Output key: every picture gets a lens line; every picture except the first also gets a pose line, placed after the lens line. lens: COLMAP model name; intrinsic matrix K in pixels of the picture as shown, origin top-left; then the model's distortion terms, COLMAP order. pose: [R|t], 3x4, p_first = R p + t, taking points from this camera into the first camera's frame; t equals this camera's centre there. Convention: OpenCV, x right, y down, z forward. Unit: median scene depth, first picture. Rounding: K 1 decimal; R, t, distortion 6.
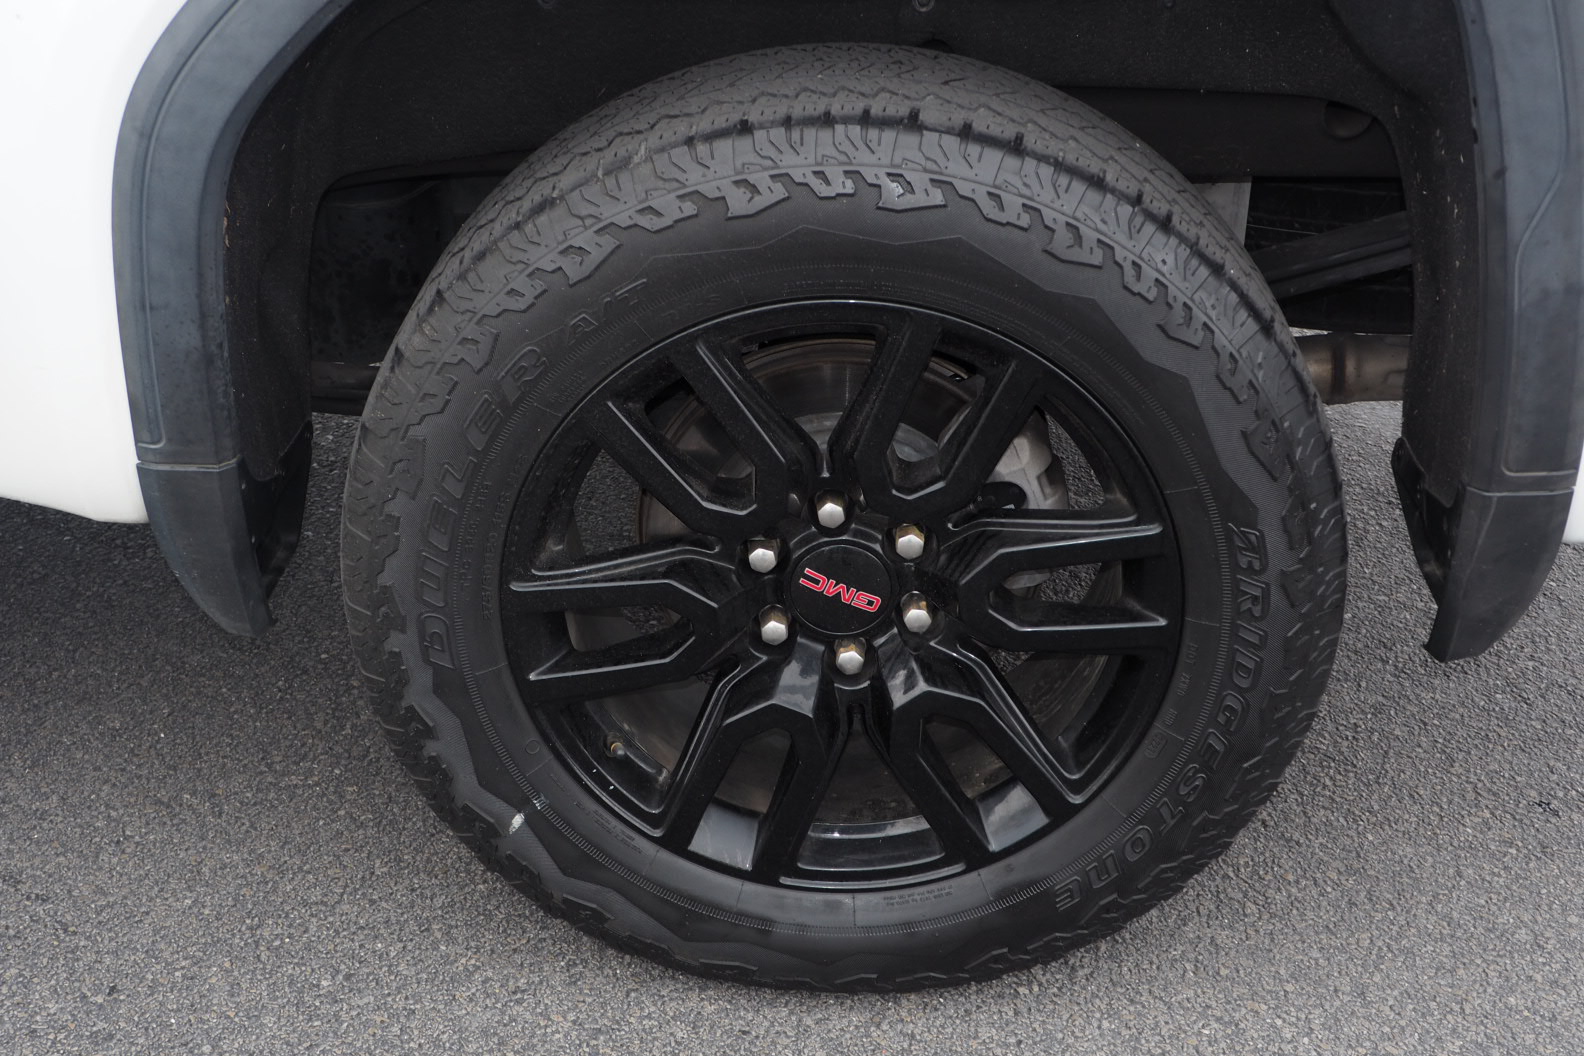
lens RADIAL K [[2023.2, 0, 800.2], [0, 2023.2, 552.7], [0, 0, 1]] dist [-0.009639, 0.018268]
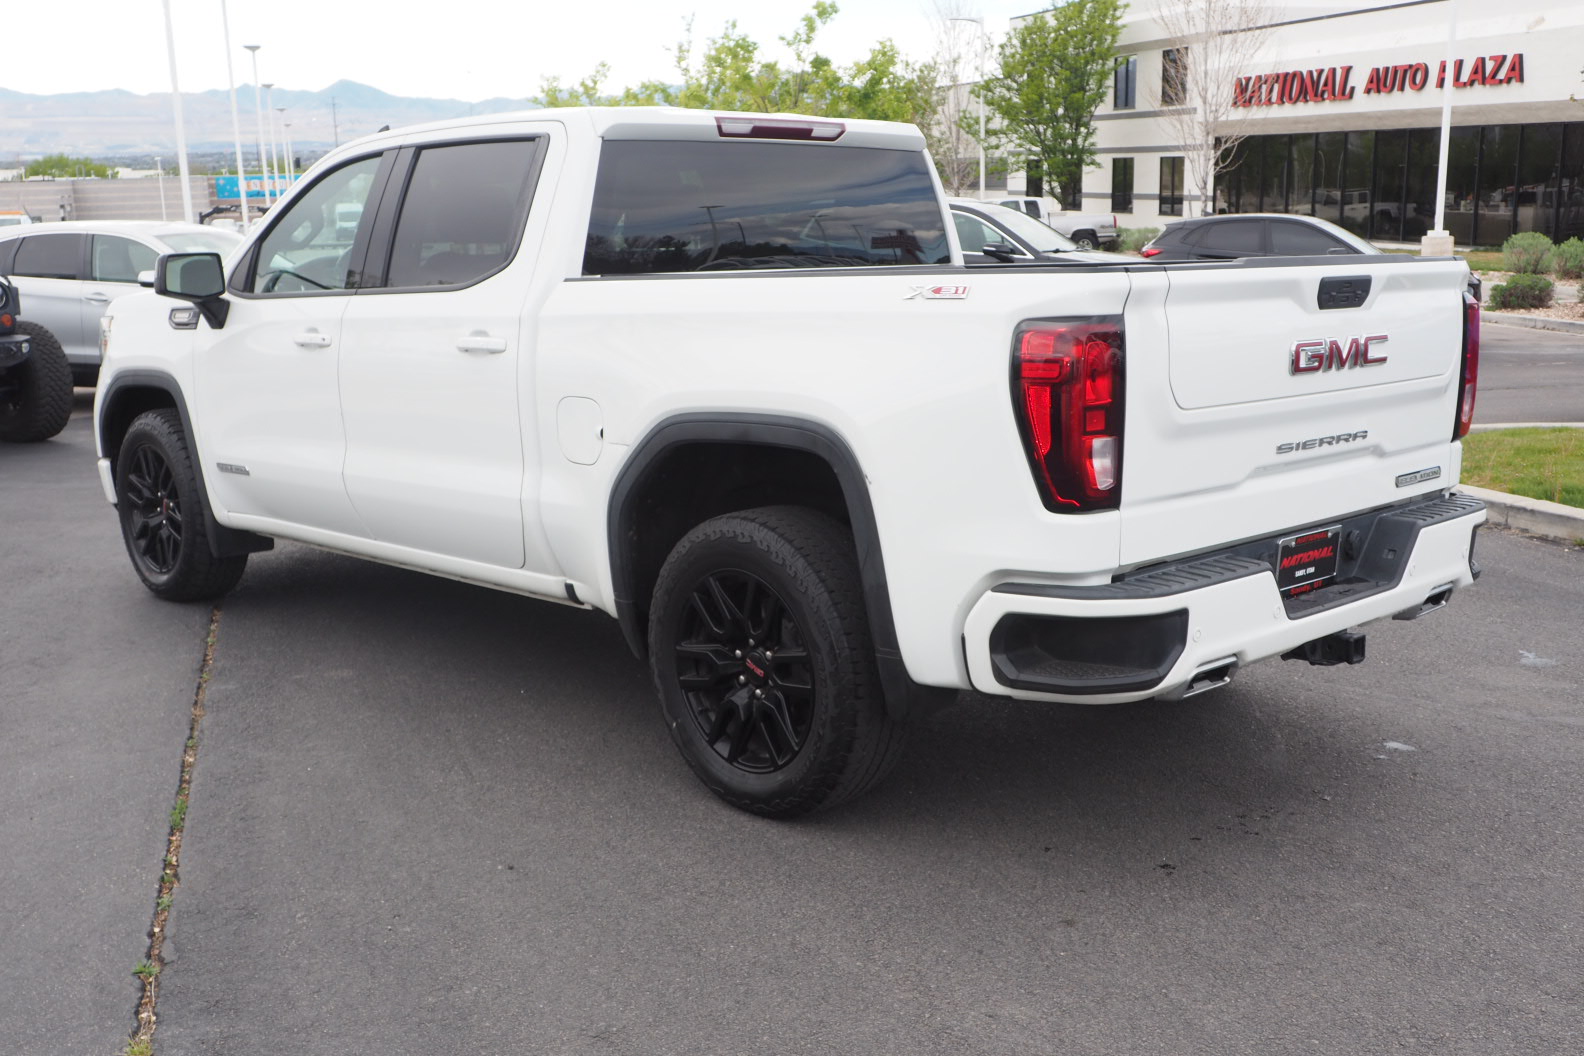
lens RADIAL K [[1630.2, 0, 865.5], [0, 1630.2, 553.1], [0, 0, 1]] dist [-0.015234, -0.005946]
pose [[0.733005, 0.101097, -0.672669, 1.866995], [-0.291857, 0.939987, -0.176762, 0.253340], [0.614430, 0.325890, 0.718521, -0.802127]]
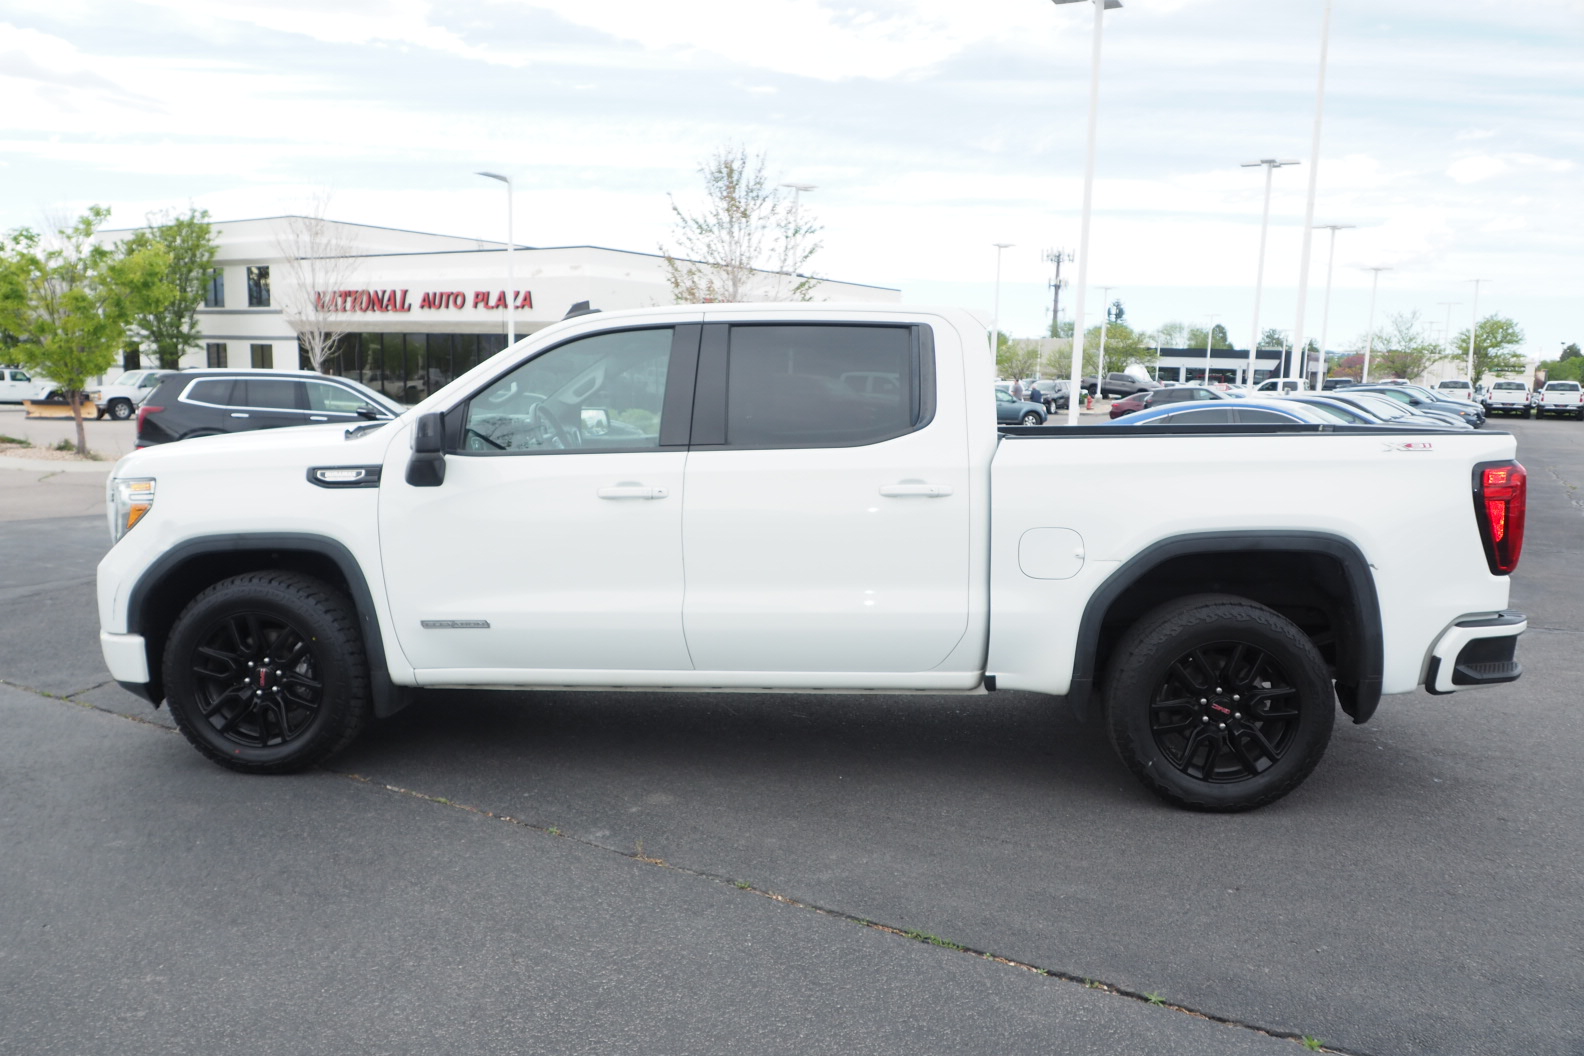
lens RADIAL K [[1090.5, 0, 792.0], [0, 1090.5, 528.0], [0, 0, 1]] dist [-0.023300, -0.001234]
pose [[0.999071, -0.008640, -0.042209, -0.836851], [-0.007137, 0.932959, -0.359911, 0.525280], [0.042489, 0.359878, 0.932031, -1.459434]]
